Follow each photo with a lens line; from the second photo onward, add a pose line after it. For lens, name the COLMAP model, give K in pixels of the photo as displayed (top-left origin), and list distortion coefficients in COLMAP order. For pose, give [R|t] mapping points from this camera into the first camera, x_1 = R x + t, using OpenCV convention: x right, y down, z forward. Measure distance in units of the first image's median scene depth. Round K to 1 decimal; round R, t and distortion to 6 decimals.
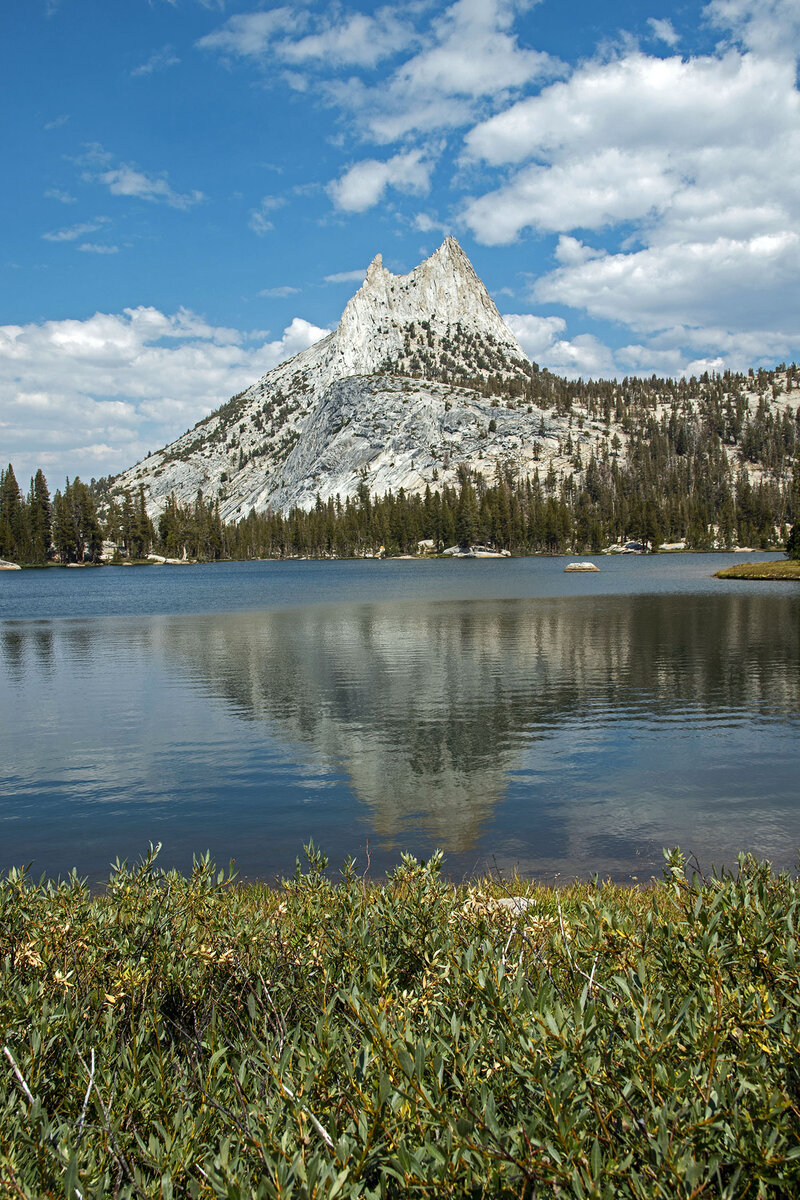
lens RADIAL K [[1125.3, 0, 400.0], [0, 1125.3, 600.0], [0, 0, 1]] dist [-0.039405, 0.000041]
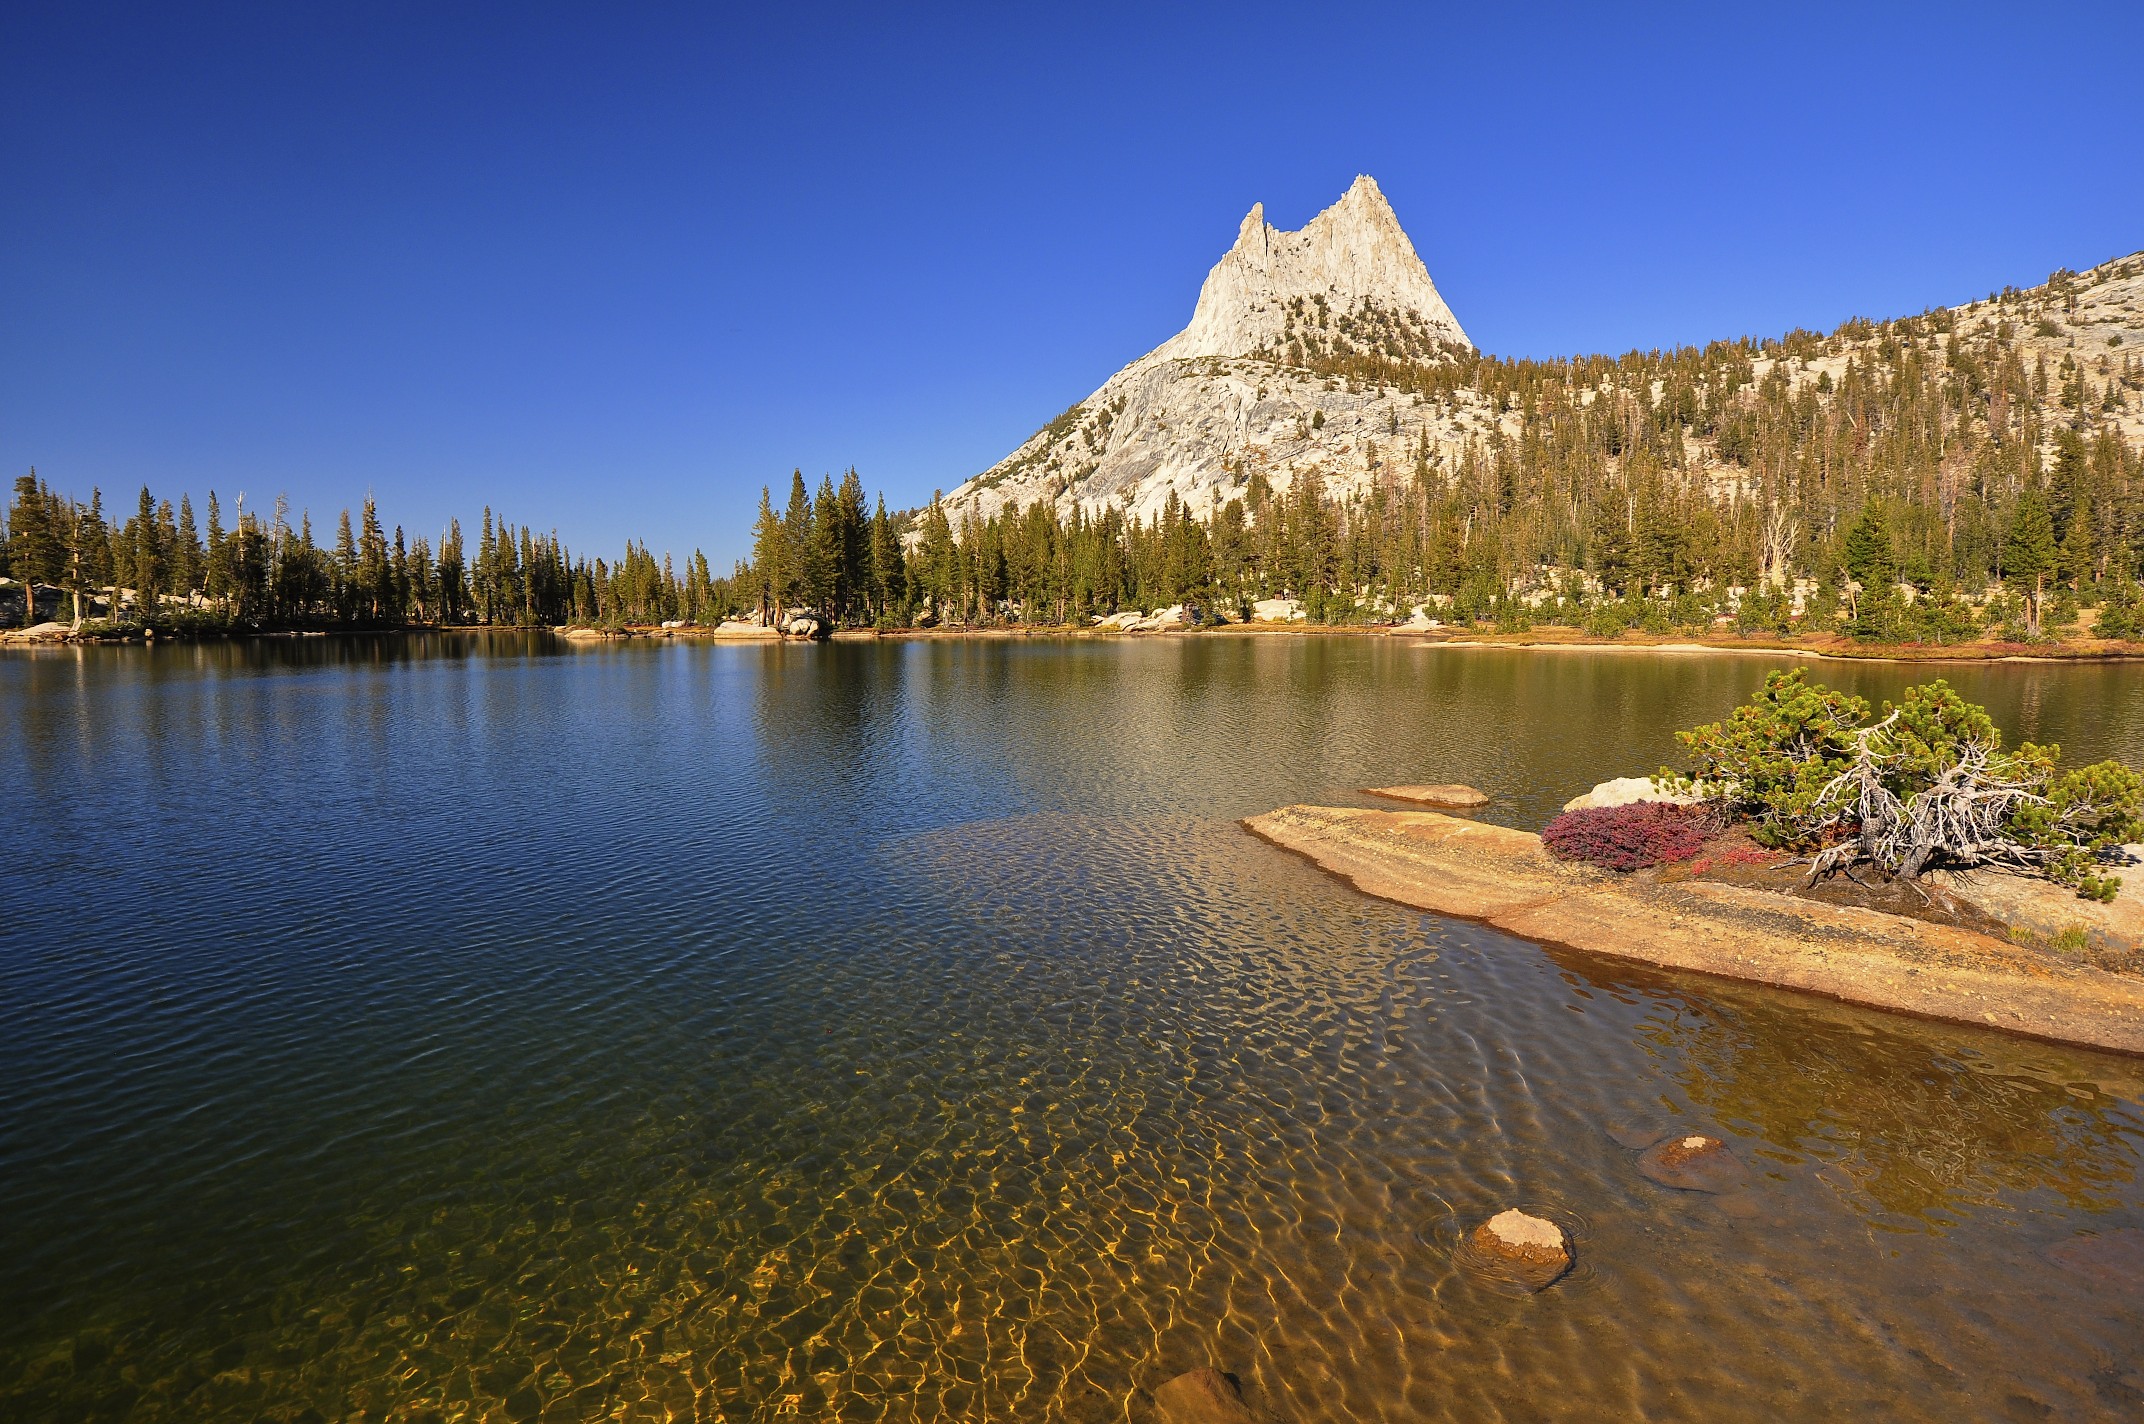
lens RADIAL K [[1337.9, 0, 1072.0], [0, 1337.9, 712.0], [0, 0, 1]] dist [0.002645, 0.053330]
pose [[0.976733, 0.028737, -0.212526, 0.061305], [-0.021219, 0.999069, 0.037574, -0.006765], [0.213408, -0.032190, 0.976433, 0.114009]]
